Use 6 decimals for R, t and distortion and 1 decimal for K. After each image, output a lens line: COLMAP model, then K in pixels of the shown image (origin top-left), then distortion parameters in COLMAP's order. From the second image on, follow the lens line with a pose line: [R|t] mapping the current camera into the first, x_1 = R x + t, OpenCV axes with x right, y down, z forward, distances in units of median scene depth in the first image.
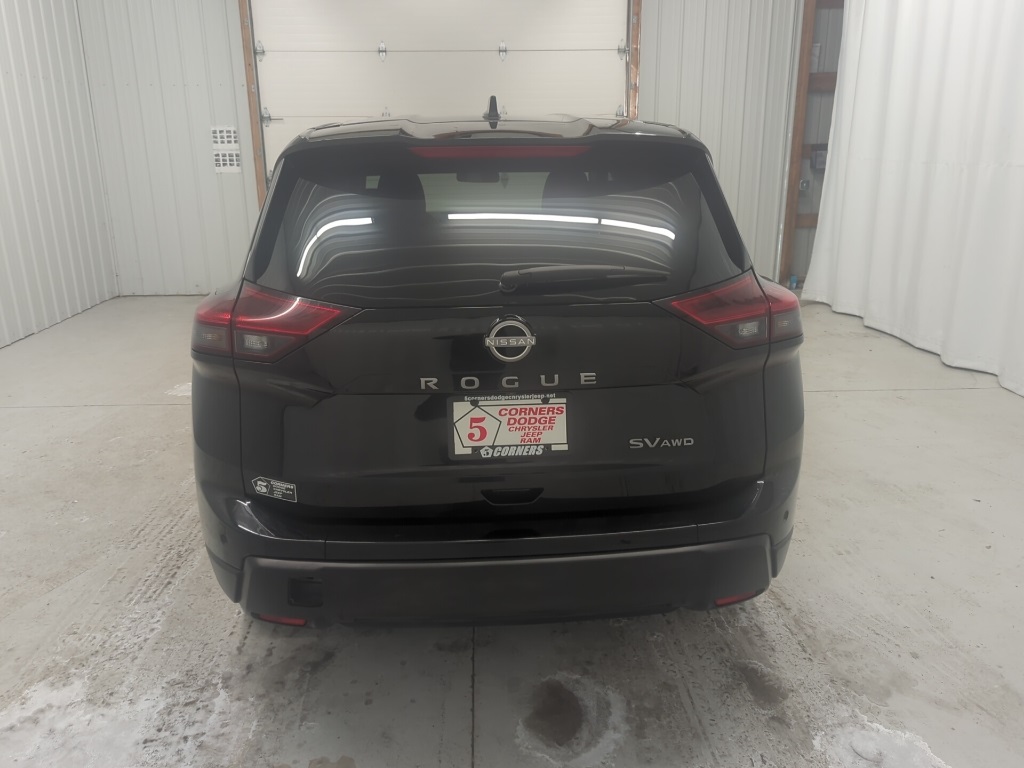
lens RADIAL K [[812.5, 0, 520.2], [0, 812.5, 378.6], [0, 0, 1]] dist [0.056157, -0.046532]
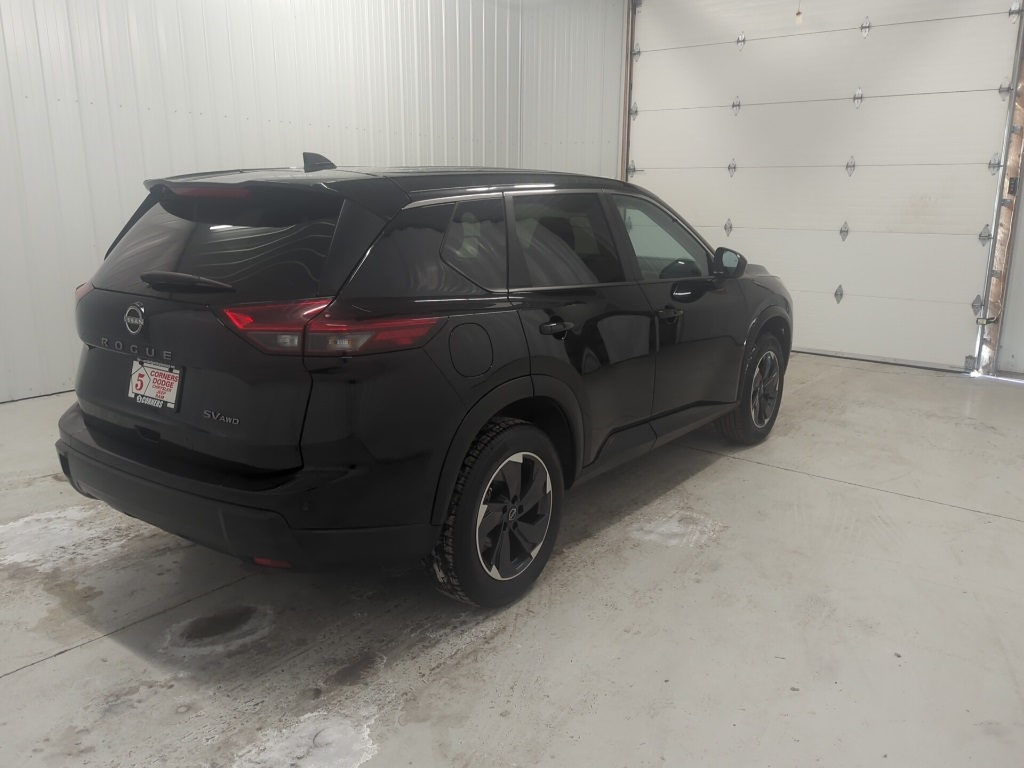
lens RADIAL K [[812.5, 0, 530.4], [0, 812.5, 385.5], [0, 0, 1]] dist [0.056157, -0.046532]
pose [[0.774011, 0.165824, -0.611072, 0.979858], [-0.195667, 0.980501, 0.018235, -0.066083], [0.602180, 0.105453, 0.791365, 0.198236]]
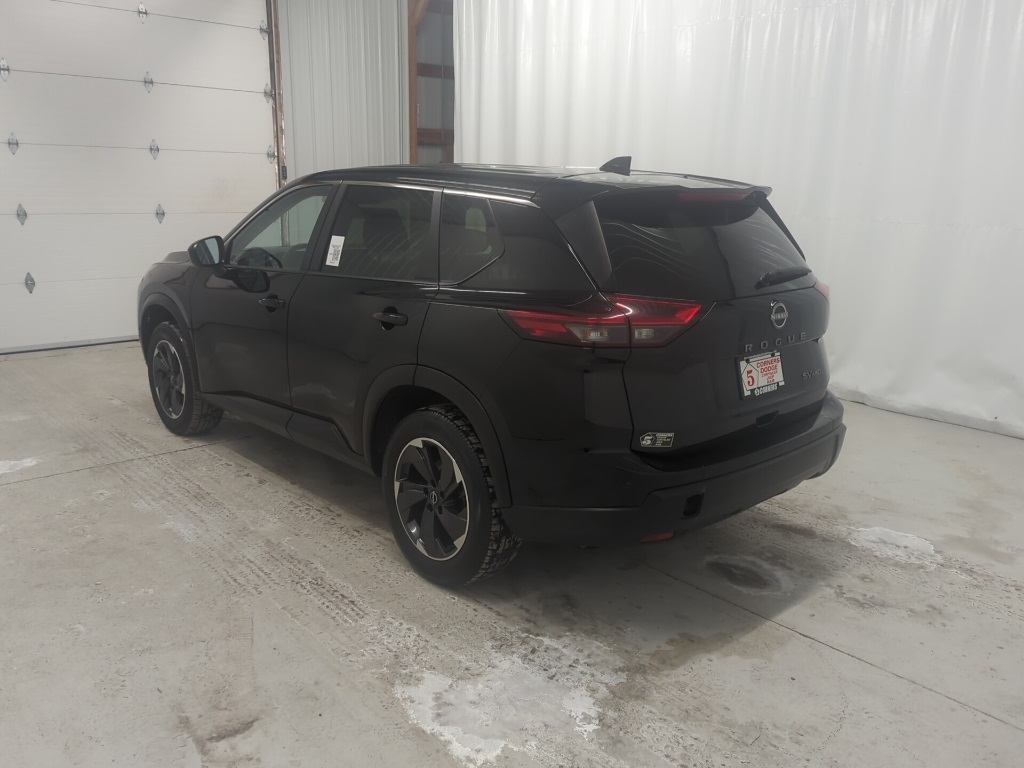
lens RADIAL K [[812.5, 0, 505.7], [0, 812.5, 385.7], [0, 0, 1]] dist [0.056157, -0.046532]
pose [[0.788712, -0.125785, 0.601757, -0.963804], [0.147051, 0.989030, 0.013999, -0.008579], [-0.596916, 0.077448, 0.798557, 0.039867]]
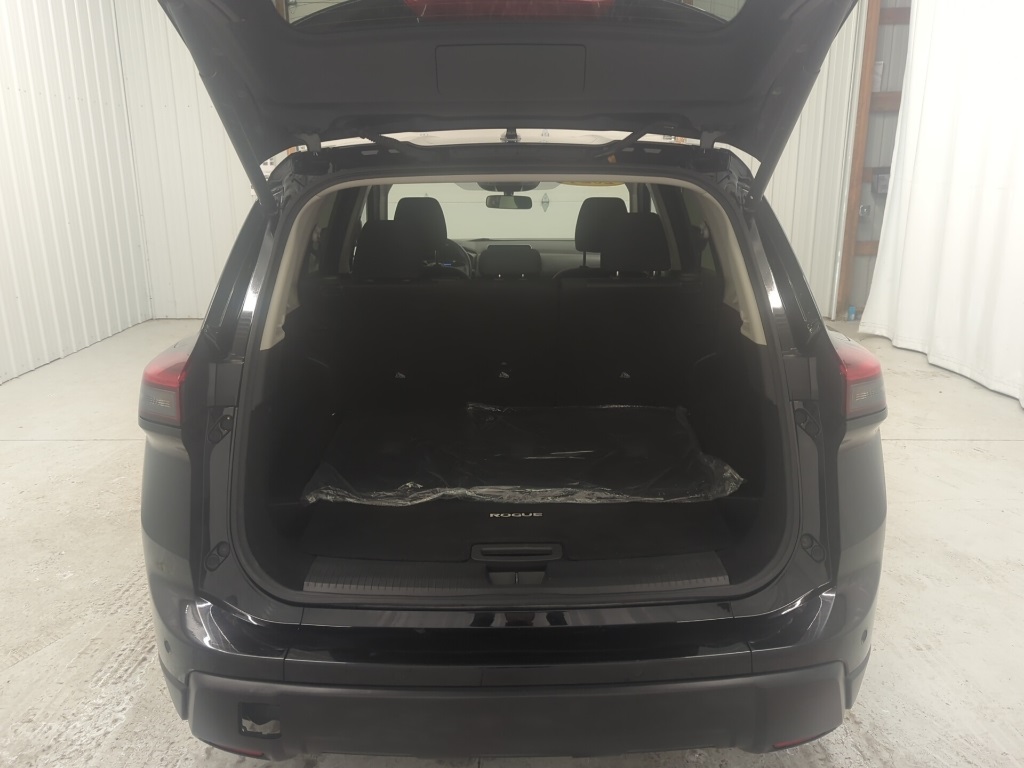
lens RADIAL K [[819.2, 0, 519.8], [0, 819.2, 379.5], [0, 0, 1]] dist [0.058660, -0.044334]
pose [[0.998447, 0.016594, -0.053183, 0.022965], [-0.017936, 0.999530, -0.024864, -0.043261], [0.052745, 0.025779, 0.998275, 0.133183]]
